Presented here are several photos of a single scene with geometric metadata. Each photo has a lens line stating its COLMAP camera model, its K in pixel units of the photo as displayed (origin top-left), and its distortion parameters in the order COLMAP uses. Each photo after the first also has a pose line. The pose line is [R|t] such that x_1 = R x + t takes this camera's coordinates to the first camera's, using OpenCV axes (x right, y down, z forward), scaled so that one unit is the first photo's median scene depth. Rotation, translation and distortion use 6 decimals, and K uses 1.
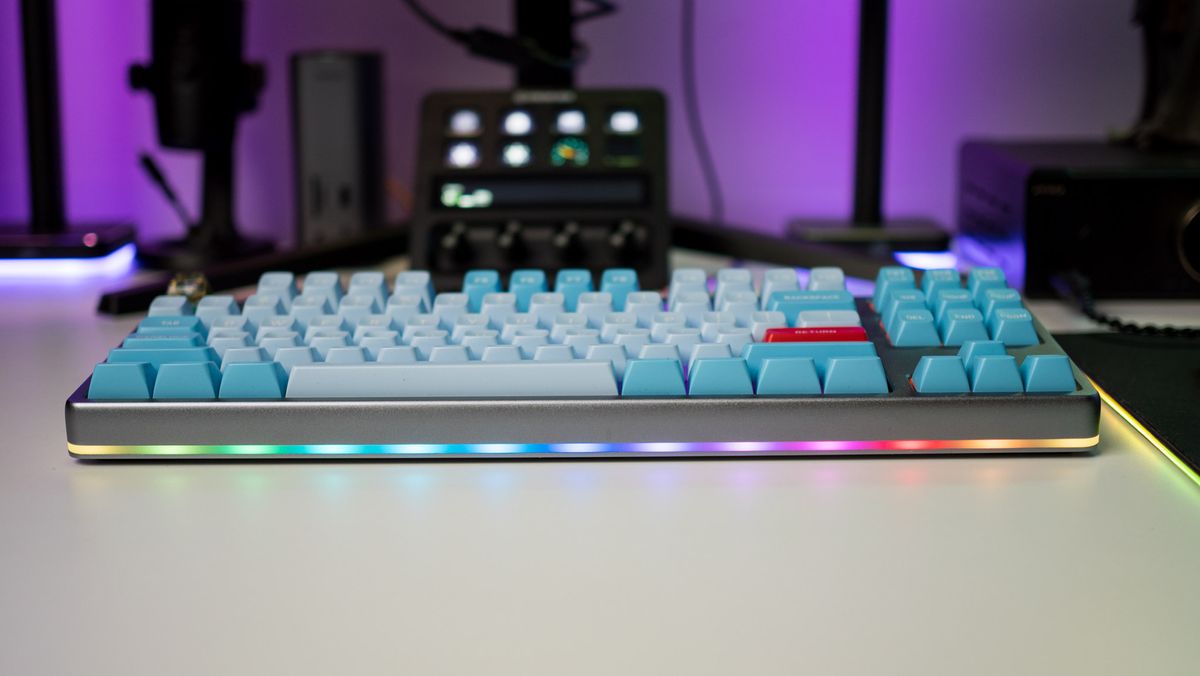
lens RADIAL K [[1754.7, 0, 600.0], [0, 1754.7, 338.0], [0, 0, 1]] dist [-0.085714, 0.075599]
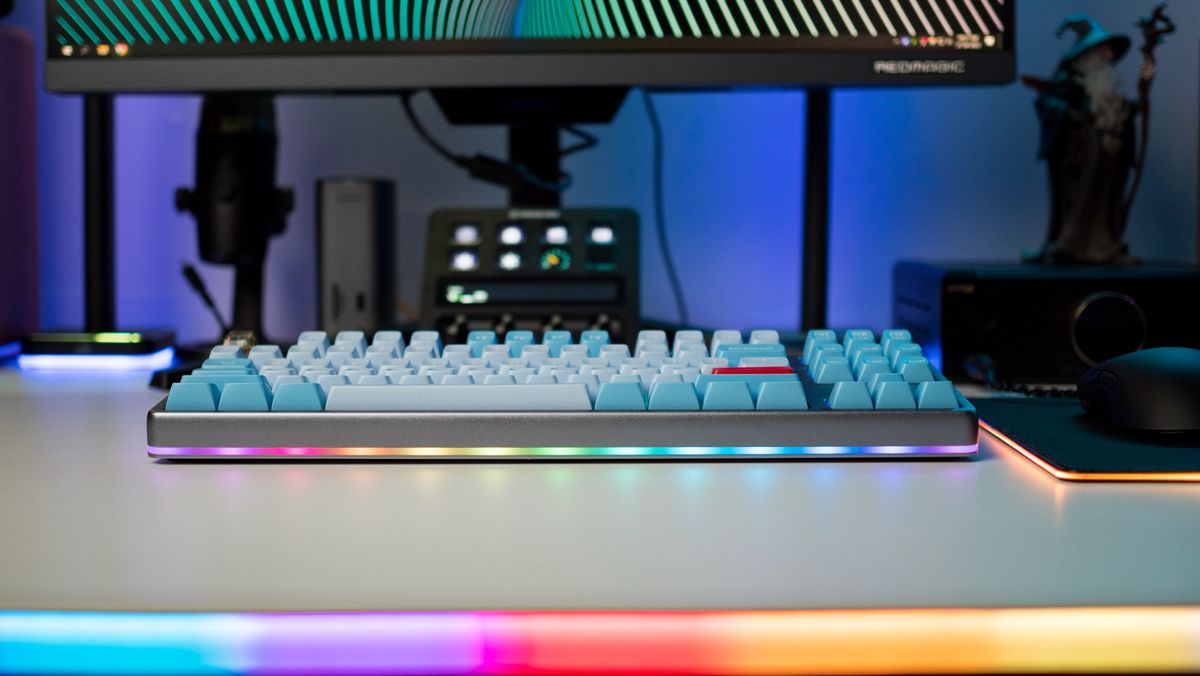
lens RADIAL K [[1754.7, 0, 600.0], [0, 1754.7, 338.0], [0, 0, 1]] dist [-0.085714, 0.075599]
pose [[0.999950, 0.007123, 0.007074, 0.006329], [-0.006254, 0.993215, -0.116124, 0.113182], [-0.007853, 0.116074, 0.993210, -0.220256]]
